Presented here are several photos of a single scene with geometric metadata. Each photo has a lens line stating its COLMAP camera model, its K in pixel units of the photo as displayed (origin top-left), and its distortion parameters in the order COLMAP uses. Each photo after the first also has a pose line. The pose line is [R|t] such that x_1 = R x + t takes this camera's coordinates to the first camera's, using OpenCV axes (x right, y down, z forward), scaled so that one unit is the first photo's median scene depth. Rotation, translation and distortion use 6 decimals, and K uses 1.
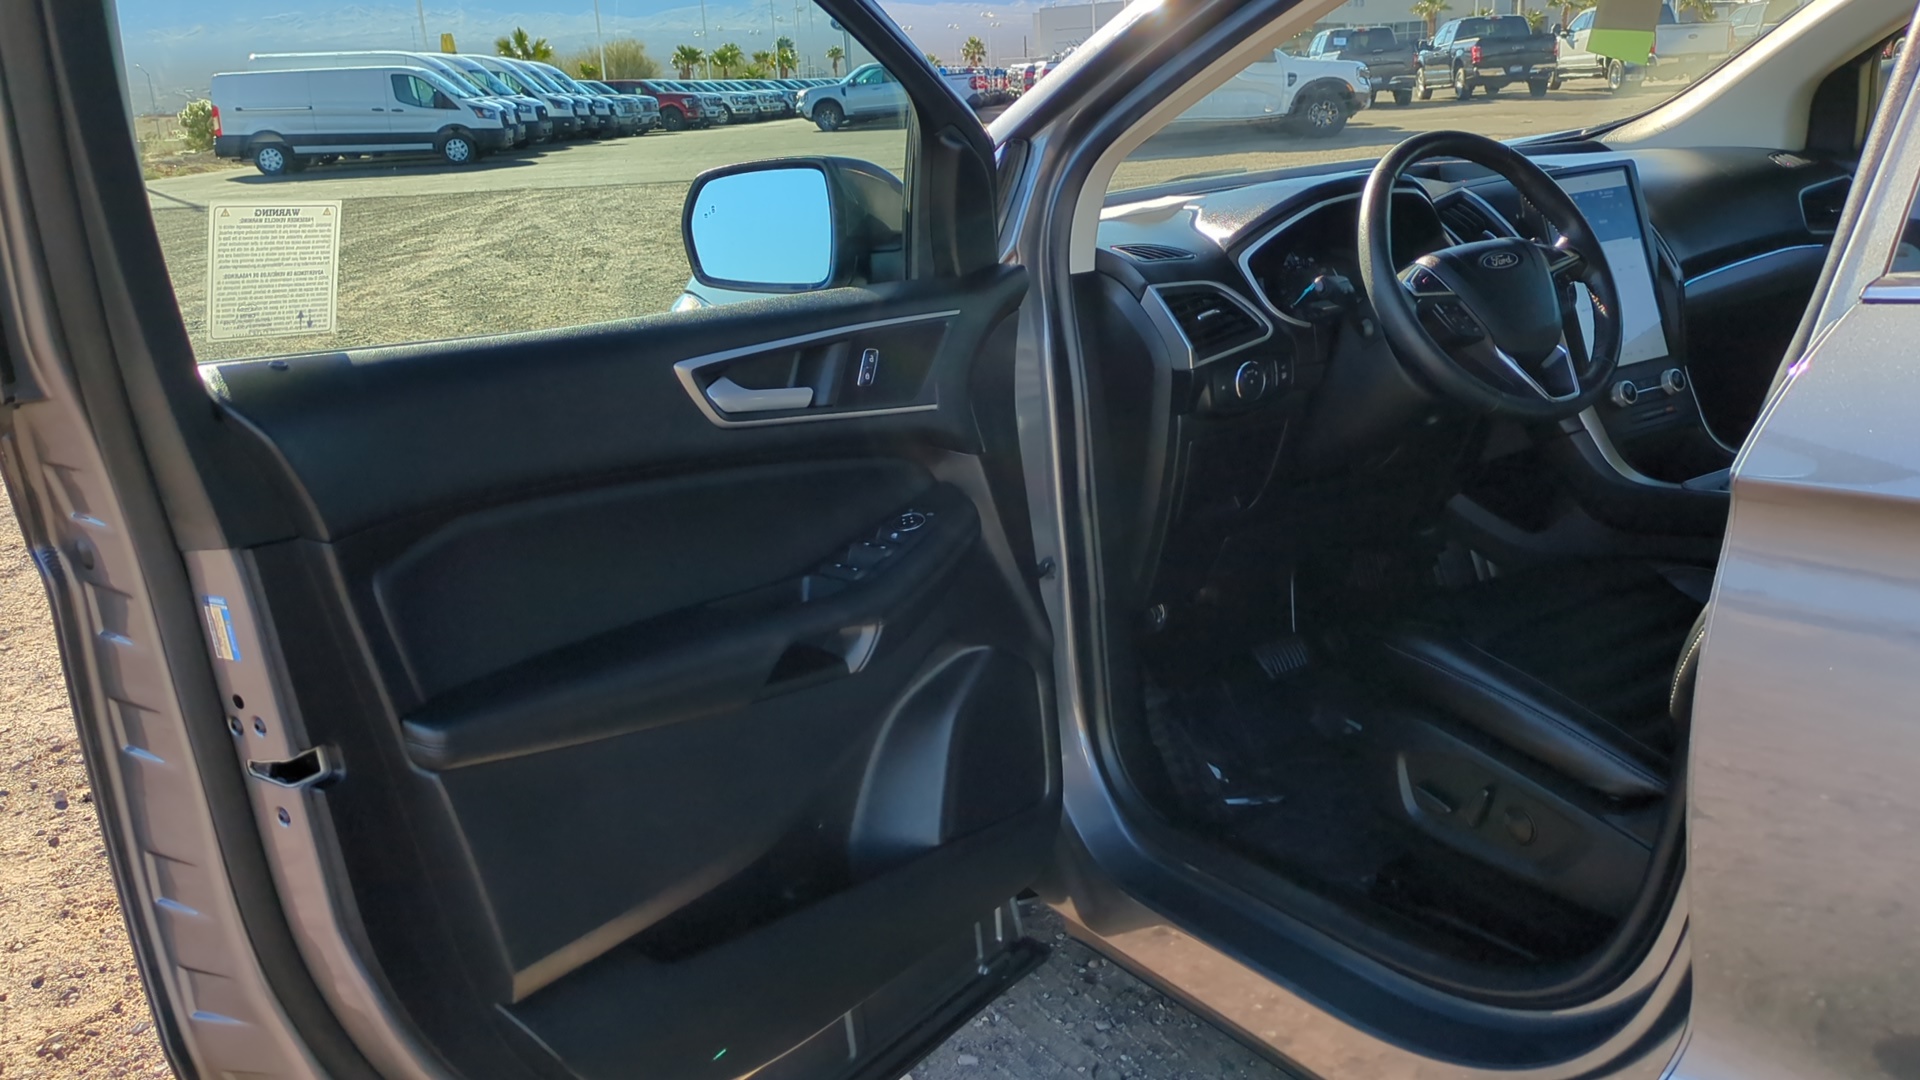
lens RADIAL K [[1666.0, 0, 967.2], [0, 1666.0, 539.3], [0, 0, 1]] dist [0.050921, -0.048882]
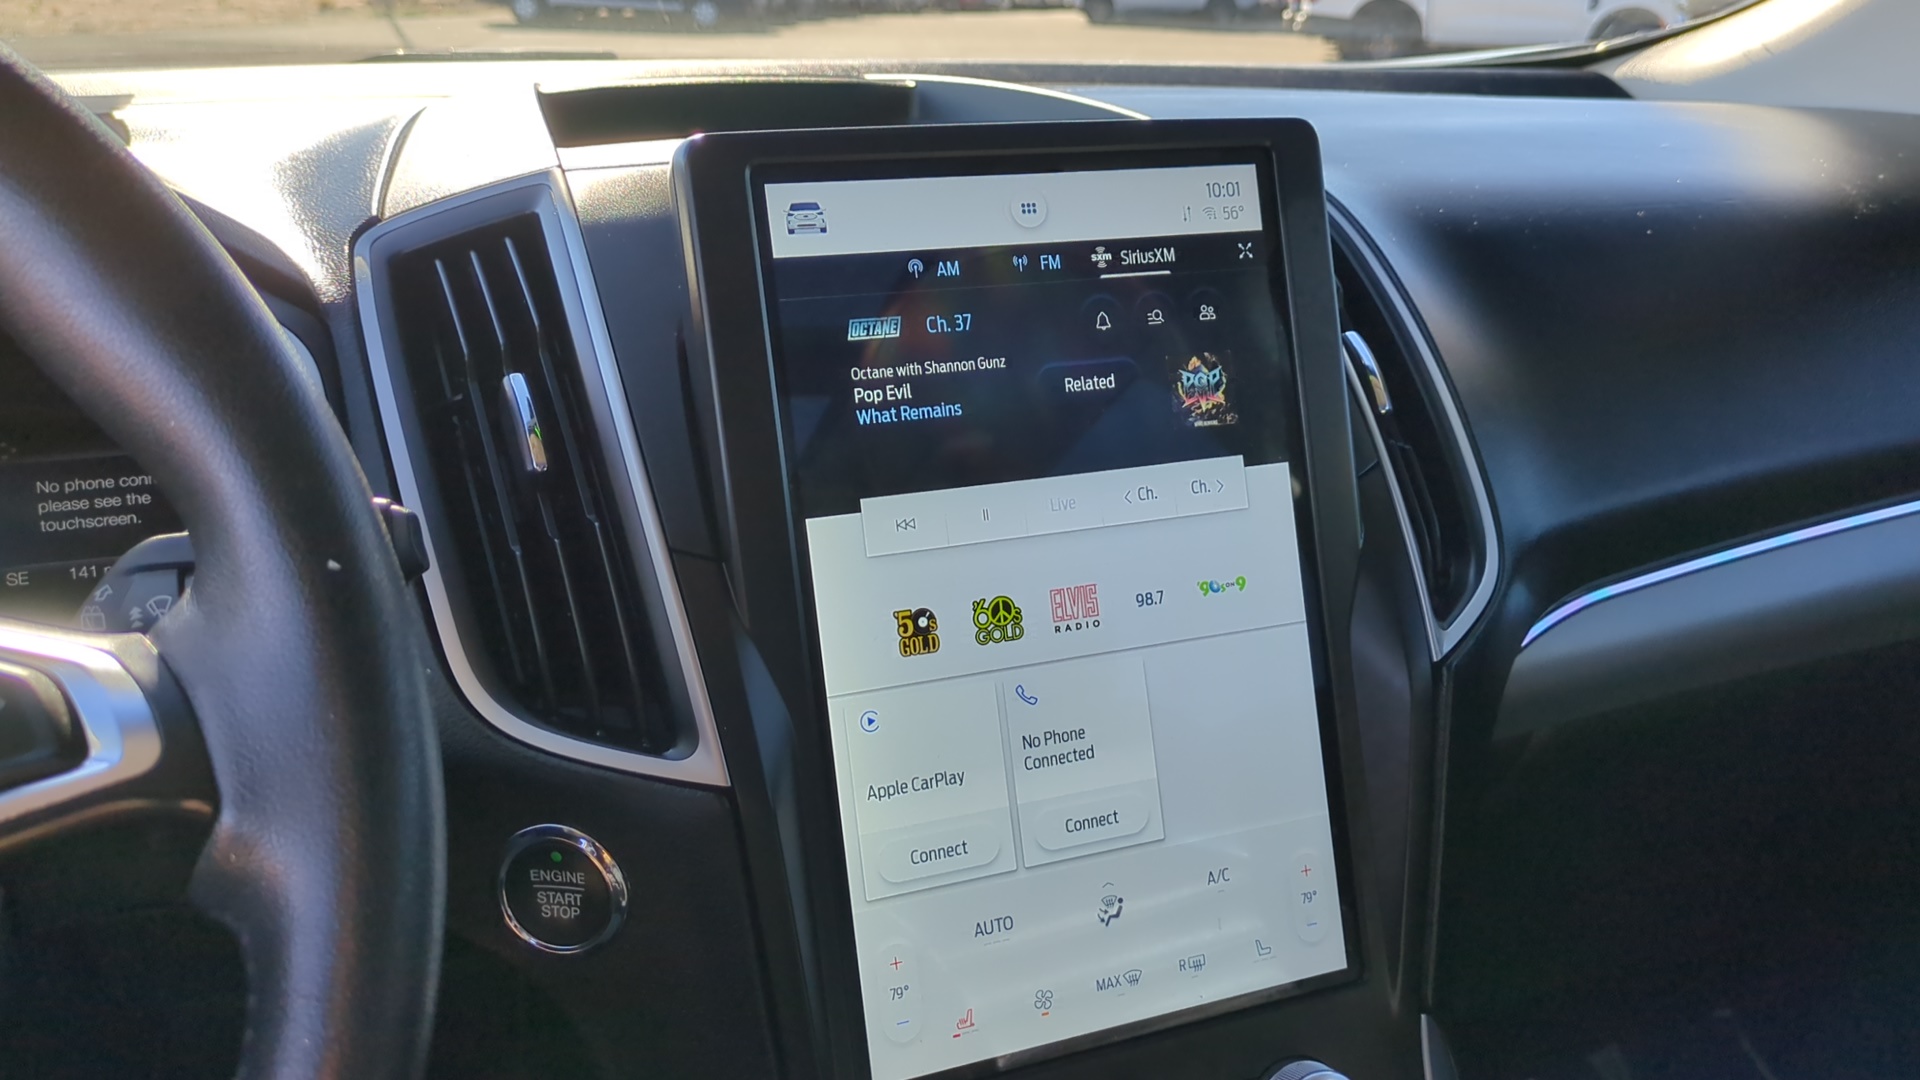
lens RADIAL K [[1641.1, 0, 967.8], [0, 1641.1, 536.4], [0, 0, 1]] dist [0.071180, -0.107684]
pose [[0.980611, 0.130412, -0.146271, 0.446891], [-0.121725, 0.990308, 0.066884, -0.203960], [0.153575, -0.047782, 0.986981, 0.872232]]
